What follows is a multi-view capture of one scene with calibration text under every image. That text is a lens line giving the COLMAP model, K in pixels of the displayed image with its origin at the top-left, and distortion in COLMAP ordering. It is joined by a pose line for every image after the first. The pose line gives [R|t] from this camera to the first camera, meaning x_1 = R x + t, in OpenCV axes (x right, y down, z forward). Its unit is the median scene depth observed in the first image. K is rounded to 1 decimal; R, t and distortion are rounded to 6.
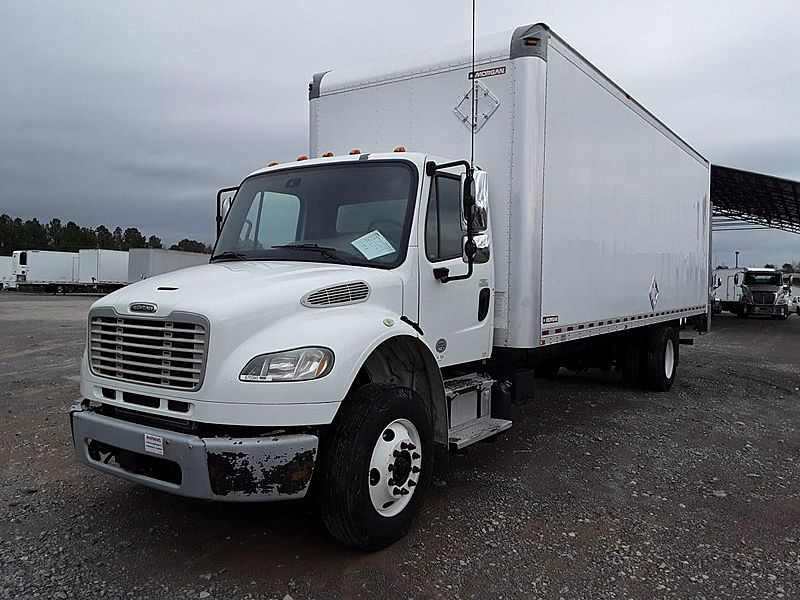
lens RADIAL K [[633.7, 0, 396.5], [0, 633.7, 297.4], [0, 0, 1]] dist [0.051711, -0.010221]
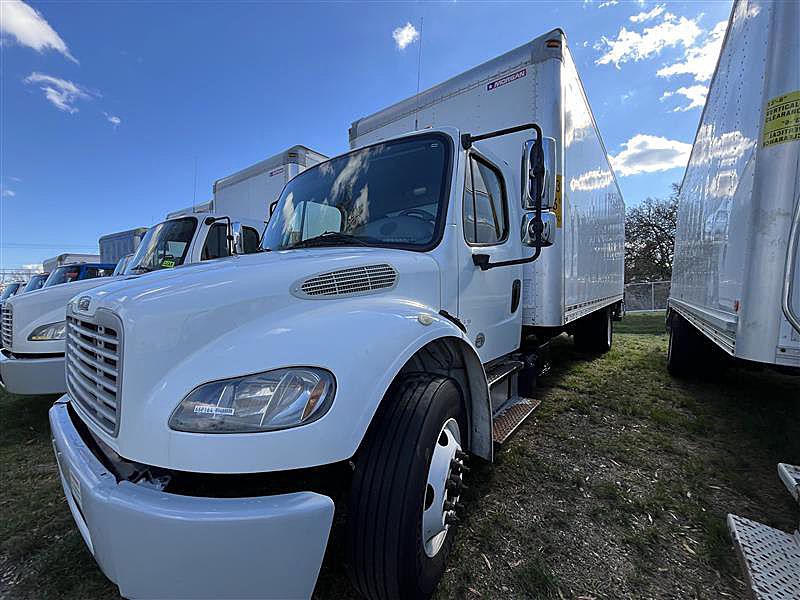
lens RADIAL K [[328.5, 0, 399.7], [0, 328.5, 294.9], [0, 0, 1]] dist [-0.002203, -0.000105]
pose [[0.997717, -0.021391, -0.064051, -0.014745], [0.020739, 0.999726, -0.010833, 0.014221], [0.064265, 0.009480, 0.997888, 0.587521]]
